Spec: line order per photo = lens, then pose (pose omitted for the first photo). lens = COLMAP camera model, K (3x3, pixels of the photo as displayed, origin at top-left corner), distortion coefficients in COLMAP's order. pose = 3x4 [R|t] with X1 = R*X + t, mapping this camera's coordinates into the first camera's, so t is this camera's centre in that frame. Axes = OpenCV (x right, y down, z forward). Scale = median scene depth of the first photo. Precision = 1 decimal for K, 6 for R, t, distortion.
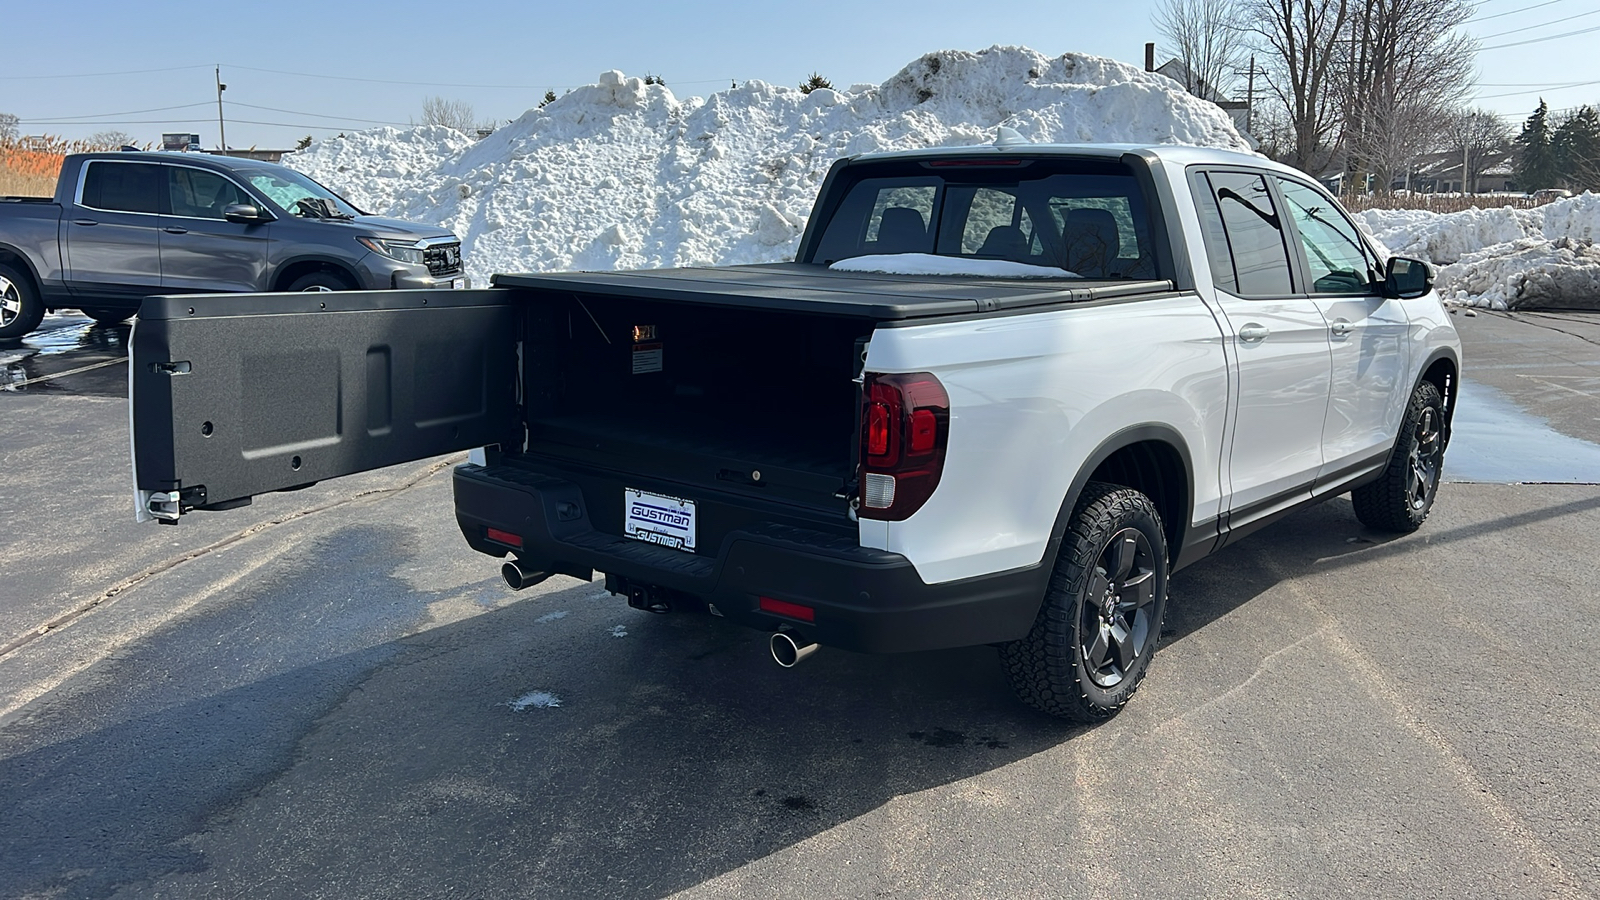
lens RADIAL K [[1369.5, 0, 815.5], [0, 1369.5, 453.3], [0, 0, 1]] dist [0.058840, -0.081389]
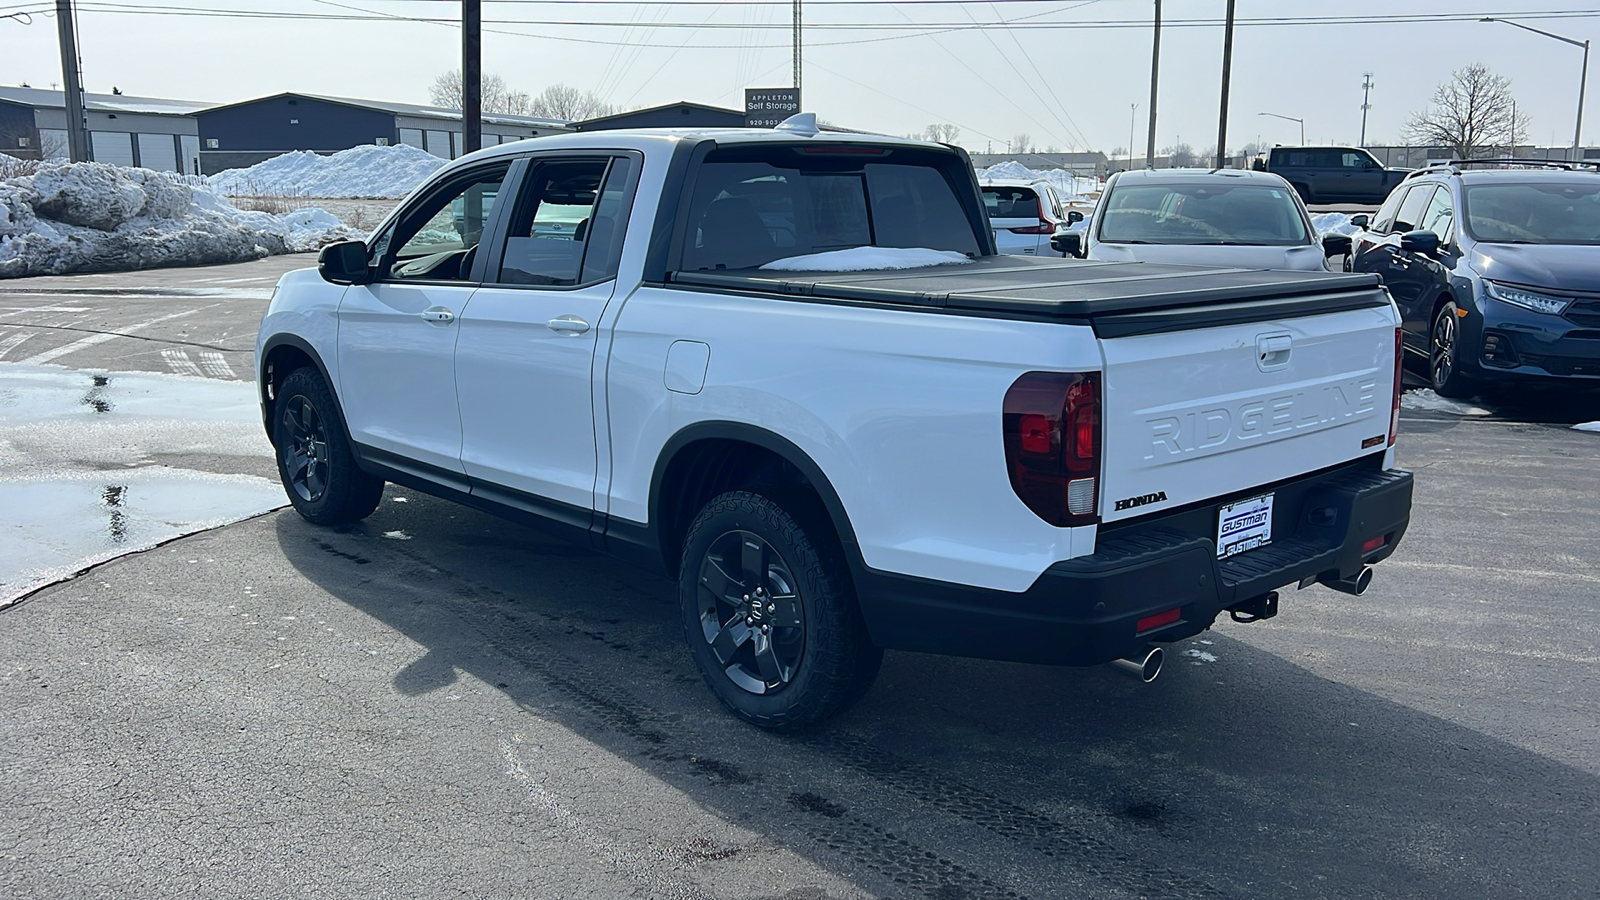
lens RADIAL K [[1375.2, 0, 792.7], [0, 1375.2, 443.0], [0, 0, 1]] dist [0.046717, -0.051764]
pose [[0.155936, -0.192280, 0.968872, -0.237936], [0.176374, 0.970527, 0.164222, -0.048754], [-0.971893, 0.145276, 0.185254, 0.243153]]
